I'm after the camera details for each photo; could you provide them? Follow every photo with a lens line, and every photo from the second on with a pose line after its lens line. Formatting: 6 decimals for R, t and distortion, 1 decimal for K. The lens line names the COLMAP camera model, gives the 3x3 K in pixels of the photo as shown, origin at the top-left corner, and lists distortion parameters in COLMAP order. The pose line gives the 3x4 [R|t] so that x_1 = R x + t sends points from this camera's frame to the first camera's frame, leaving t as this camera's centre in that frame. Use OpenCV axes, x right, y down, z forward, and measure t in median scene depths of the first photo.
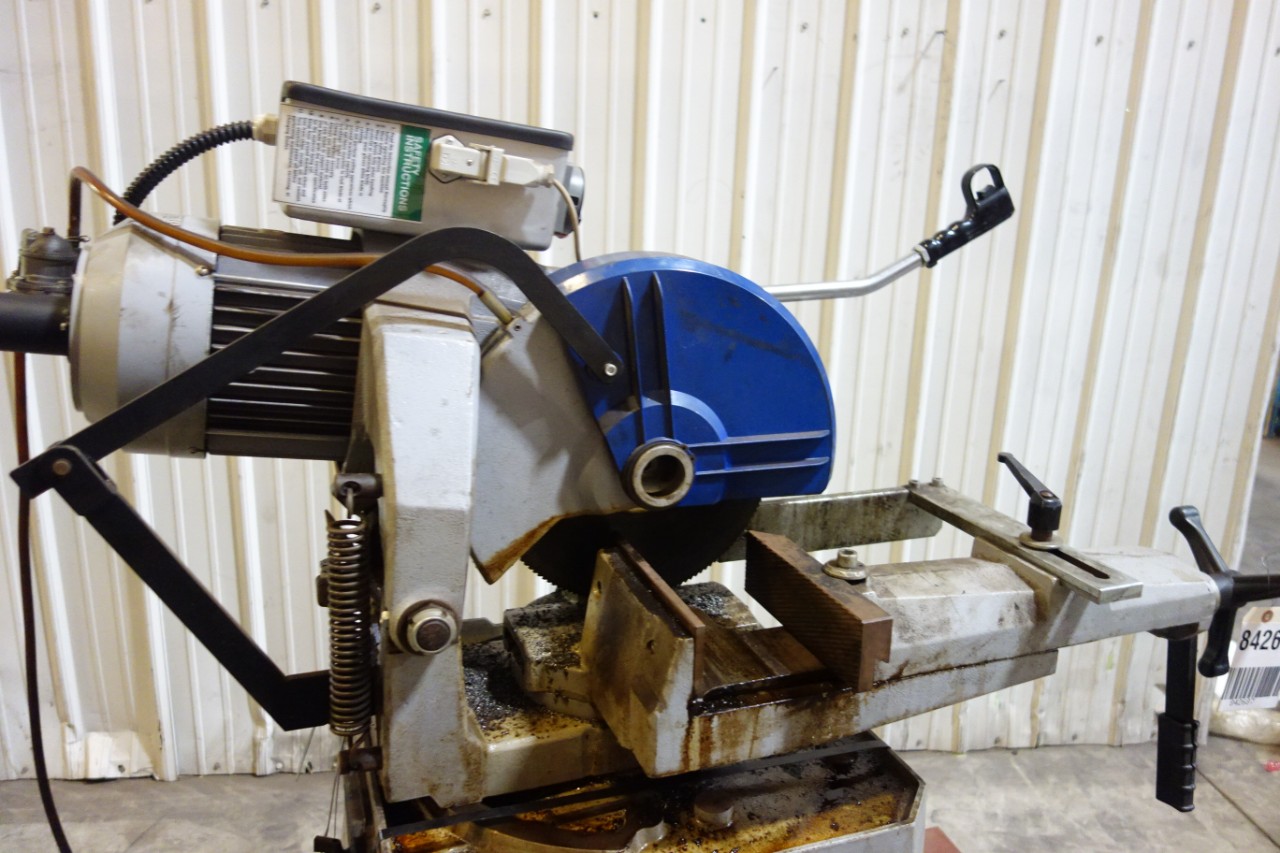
lens RADIAL K [[1041.1, 0, 644.8], [0, 1041.1, 426.8], [0, 0, 1]] dist [-0.032488, 0.003597]
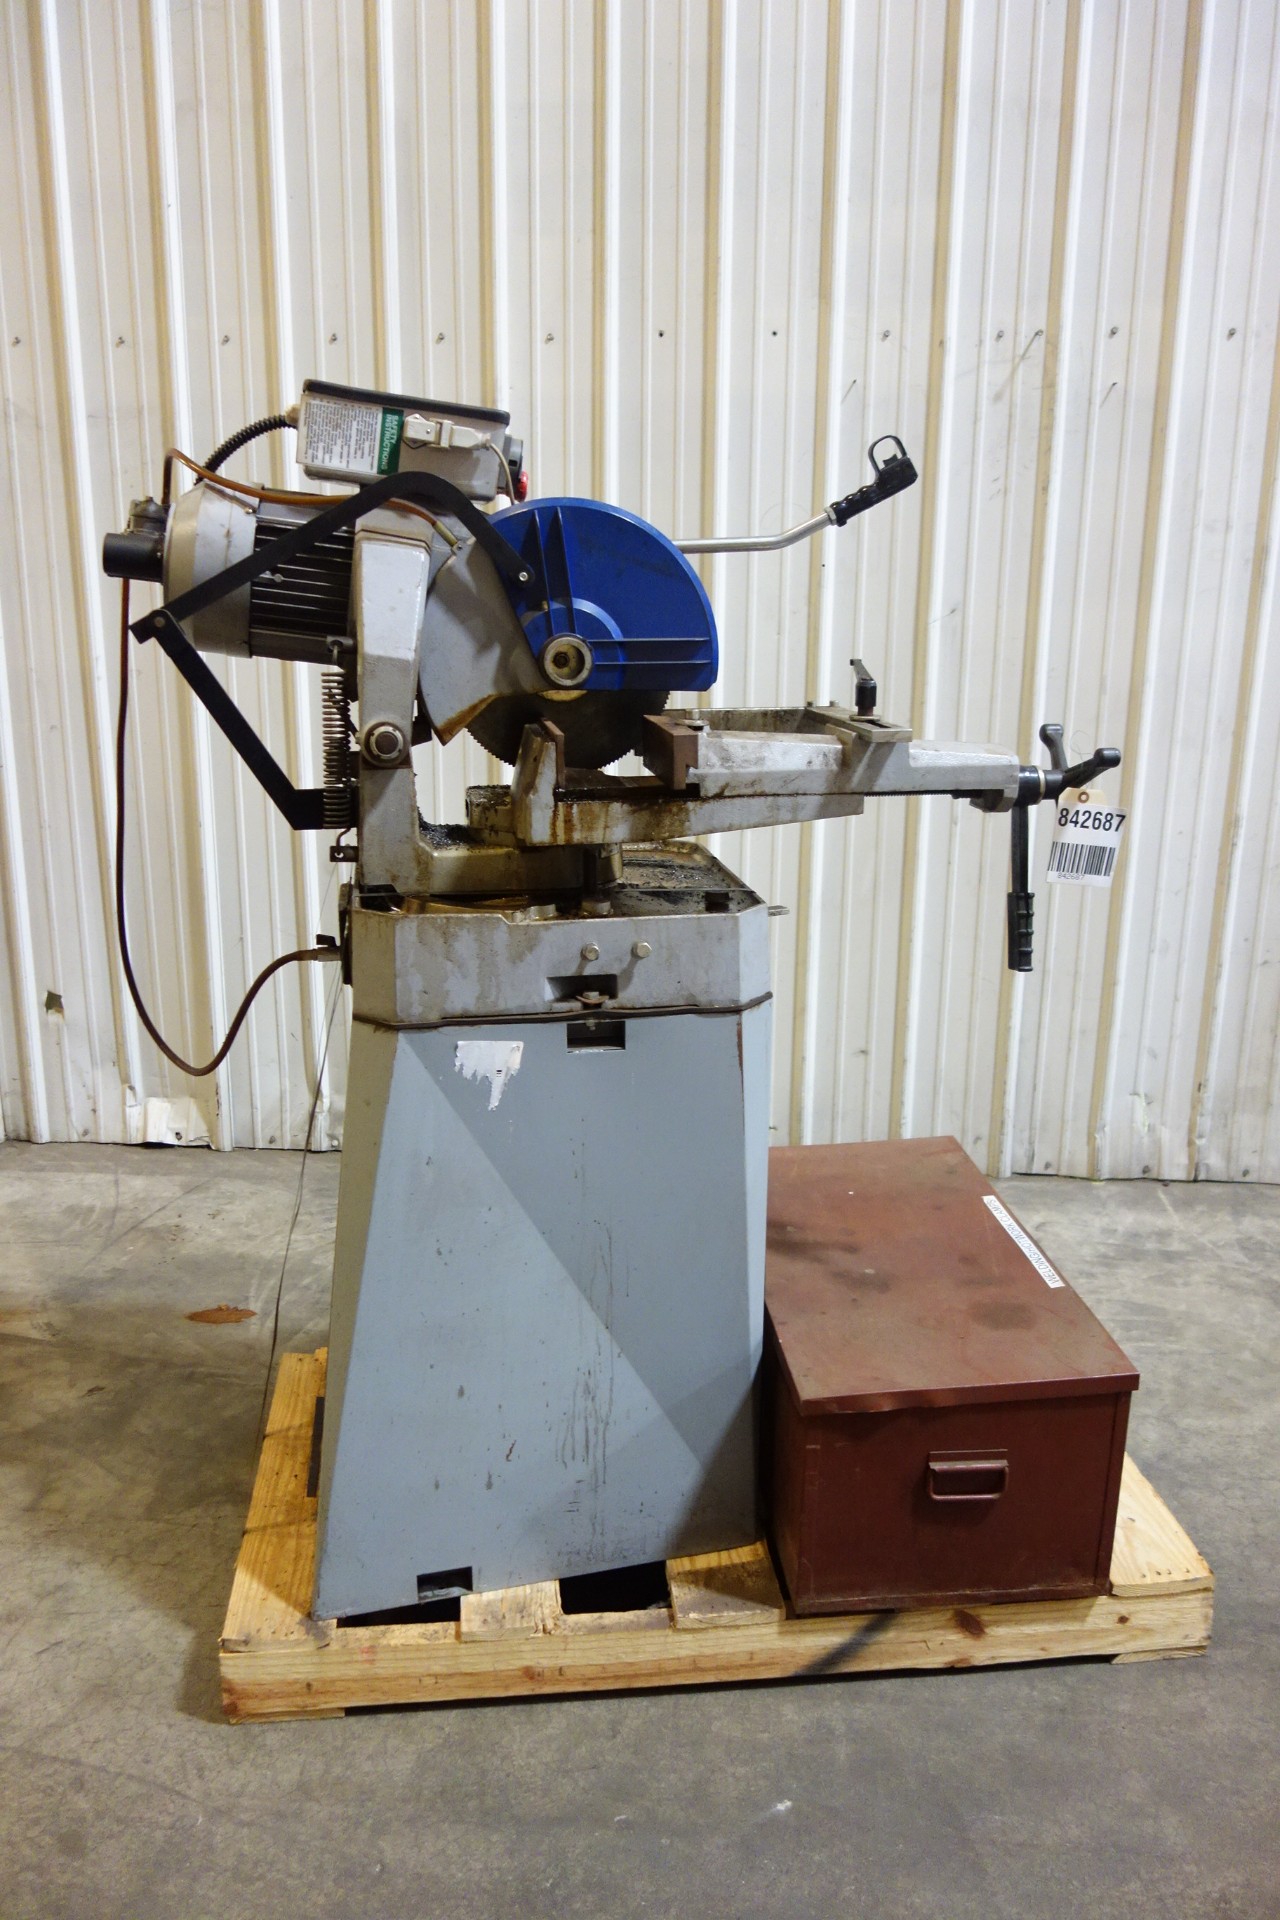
lens RADIAL K [[1561.6, 0, 624.2], [0, 1561.6, 960.7], [0, 0, 1]] dist [-0.032488, 0.003597]
pose [[0.980970, 0.023632, -0.192718, 0.474434], [-0.024716, 0.999689, -0.003225, 0.426910], [0.192582, 0.007927, 0.981249, -0.938694]]
